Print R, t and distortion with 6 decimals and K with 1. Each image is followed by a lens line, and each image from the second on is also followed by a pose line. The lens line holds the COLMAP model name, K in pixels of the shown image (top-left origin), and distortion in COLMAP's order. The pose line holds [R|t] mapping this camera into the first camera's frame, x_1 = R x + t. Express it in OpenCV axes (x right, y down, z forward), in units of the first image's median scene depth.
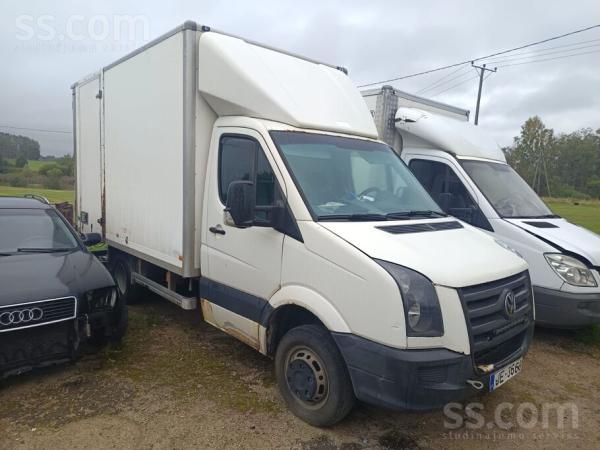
lens RADIAL K [[457.2, 0, 297.9], [0, 457.2, 225.0], [0, 0, 1]] dist [0.037018, -0.047490]
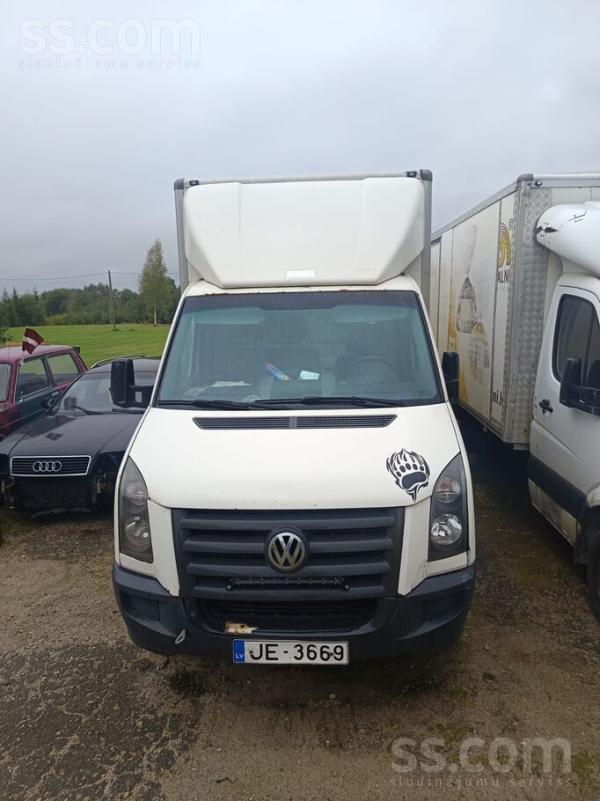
lens RADIAL K [[610.4, 0, 301.6], [0, 610.4, 396.5], [0, 0, 1]] dist [0.037018, -0.047490]
pose [[0.670011, 0.054802, -0.740325, 1.090255], [-0.017115, 0.998147, 0.058397, -0.099191], [0.742154, -0.026456, 0.669707, 0.419501]]
